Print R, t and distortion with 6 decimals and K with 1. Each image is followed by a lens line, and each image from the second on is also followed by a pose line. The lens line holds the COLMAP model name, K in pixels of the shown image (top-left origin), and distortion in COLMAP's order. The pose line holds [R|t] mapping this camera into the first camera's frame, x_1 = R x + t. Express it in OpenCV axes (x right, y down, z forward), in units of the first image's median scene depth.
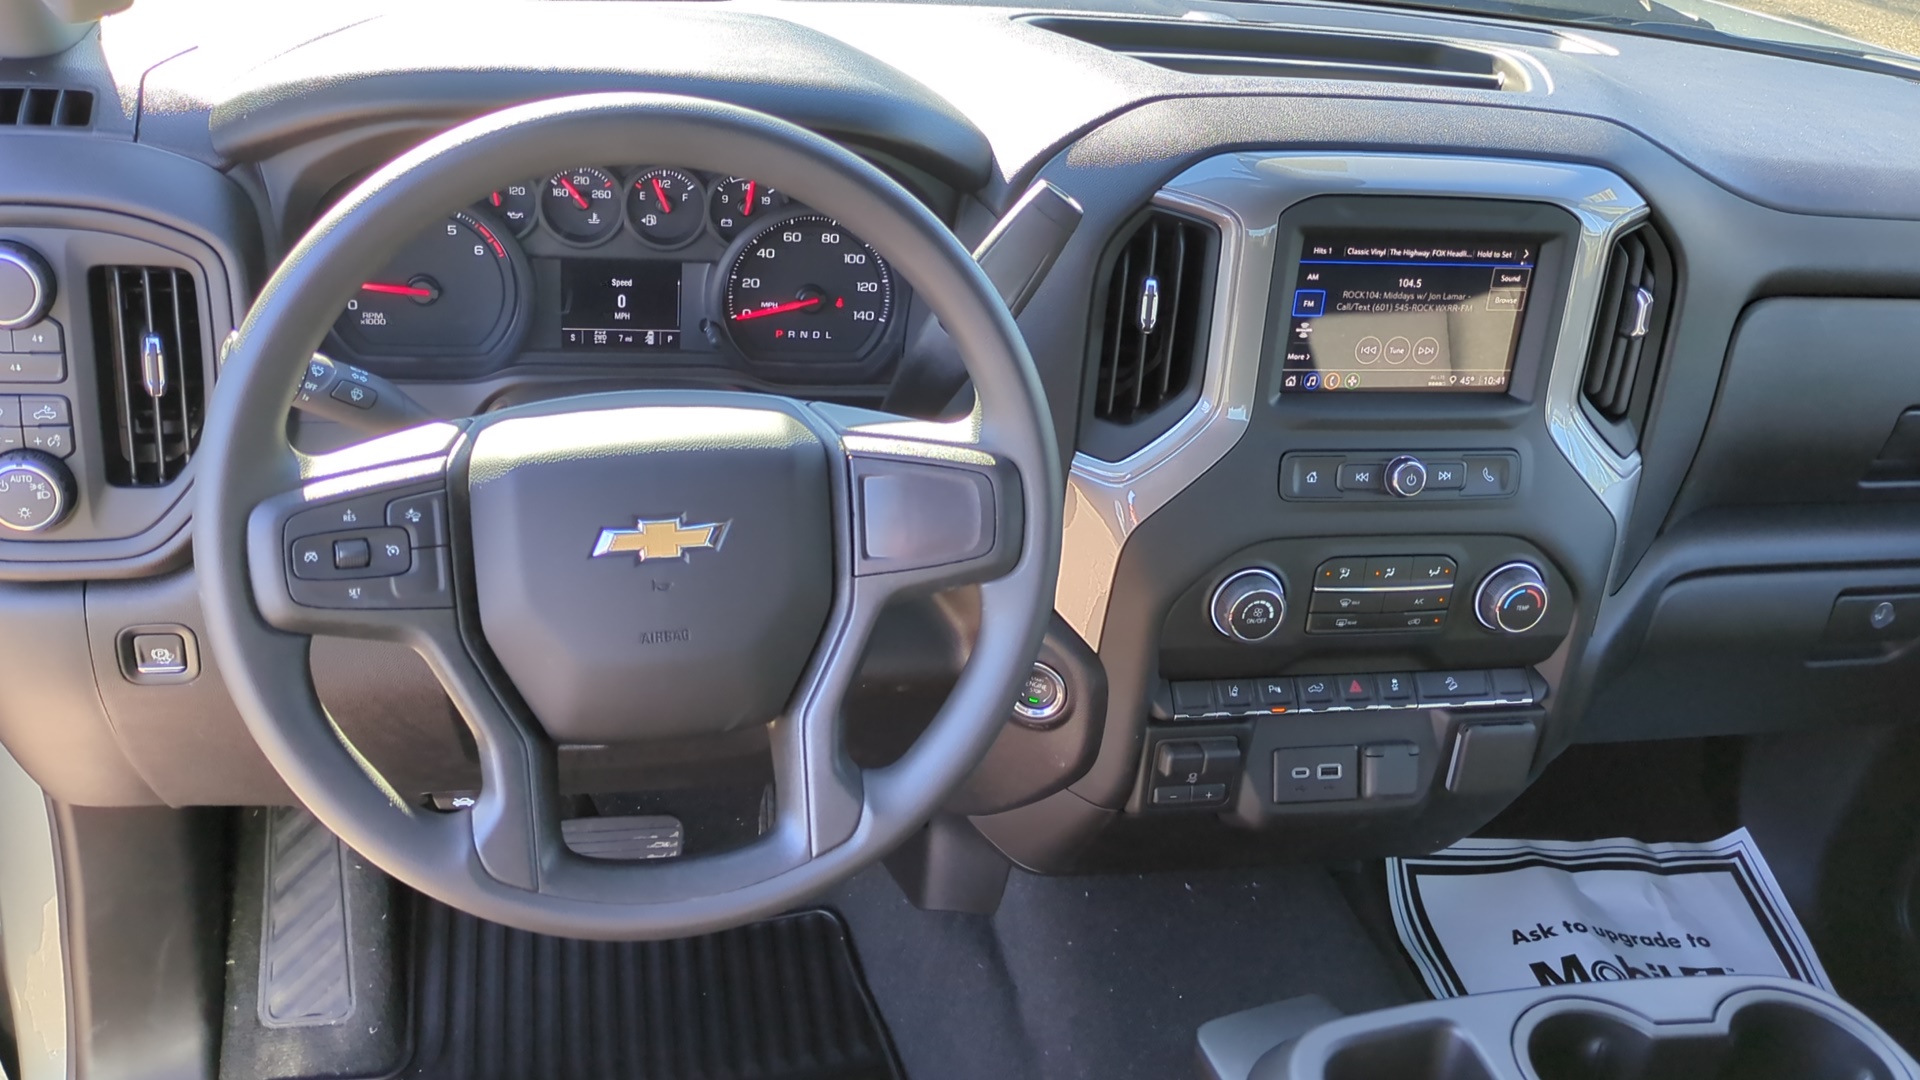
lens RADIAL K [[1623.3, 0, 965.1], [0, 1623.3, 534.7], [0, 0, 1]] dist [0.002866, 0.004235]
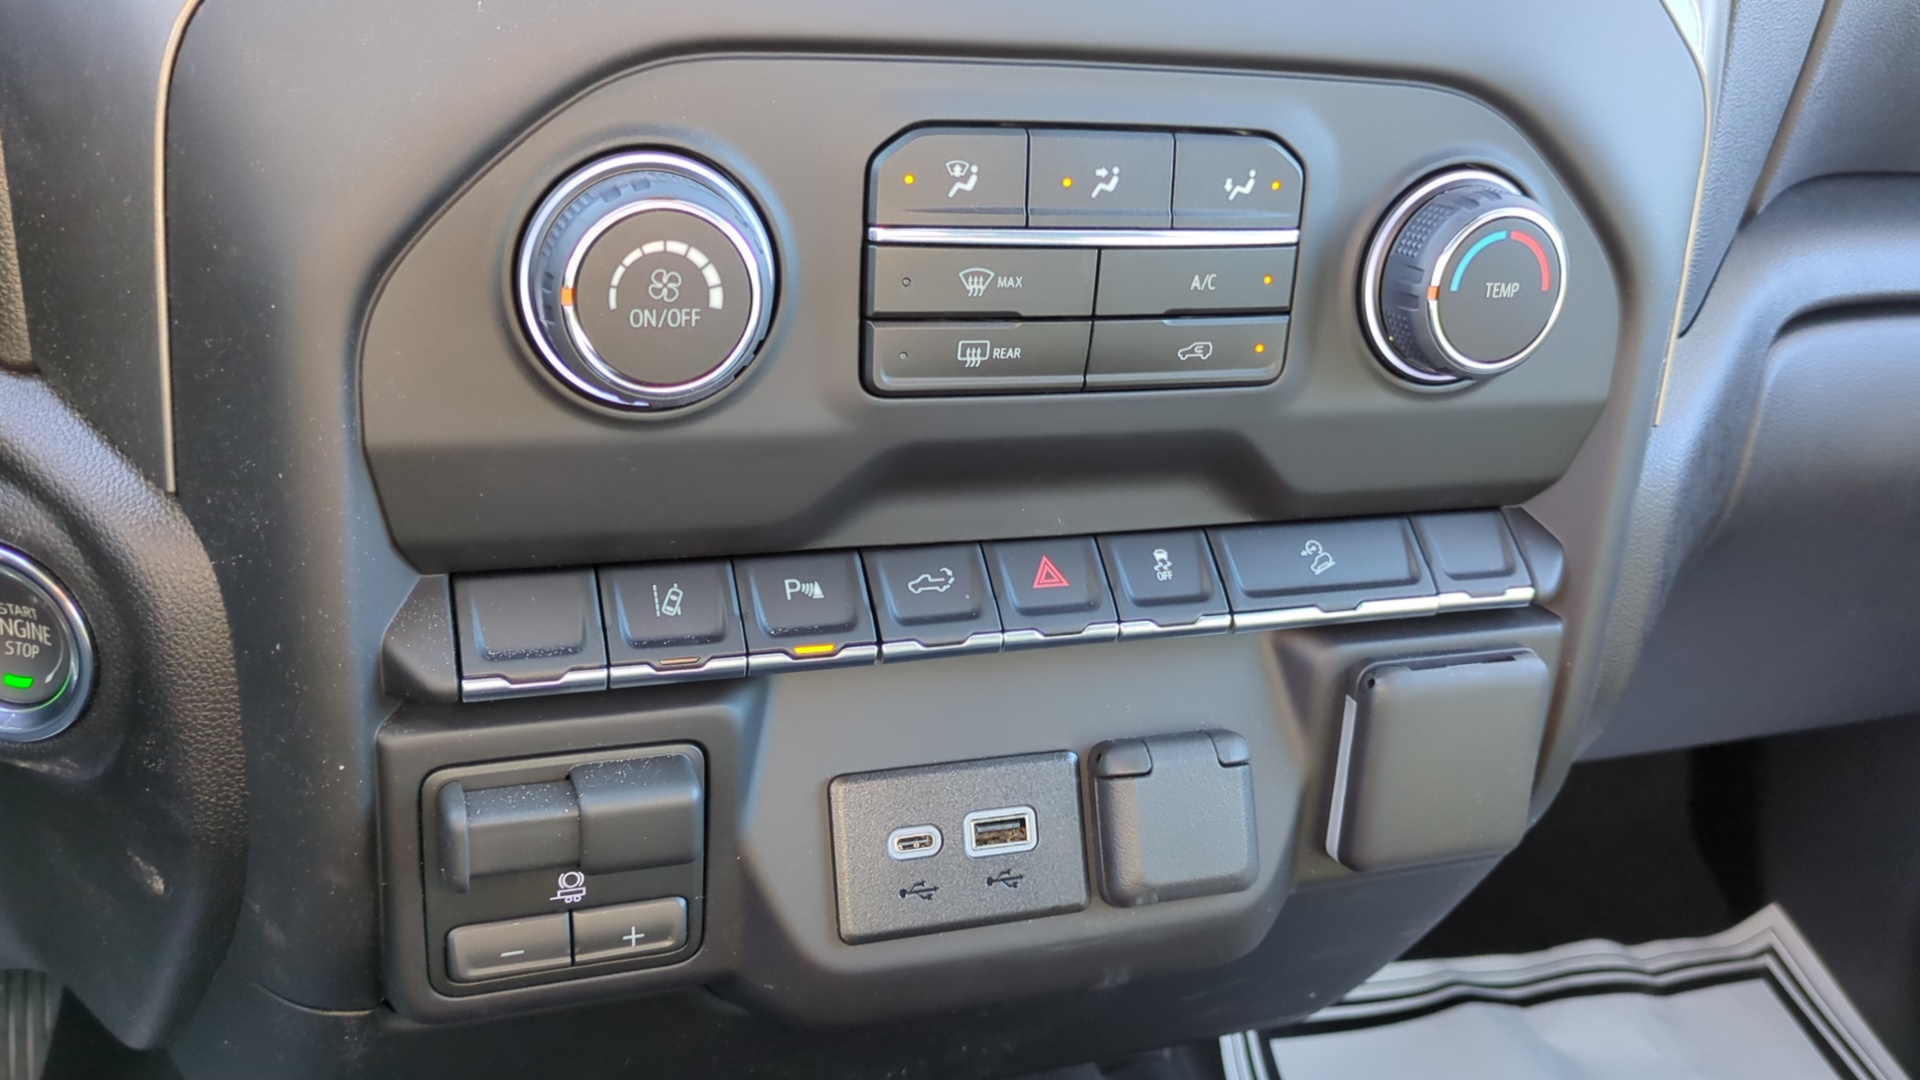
lens RADIAL K [[1623.3, 0, 961.5], [0, 1623.3, 547.3], [0, 0, 1]] dist [0.002866, 0.004235]
pose [[0.991694, -0.070121, 0.107823, 0.182460], [0.079072, 0.993564, -0.081104, 0.112587], [-0.101442, 0.088957, 0.990856, 0.651148]]
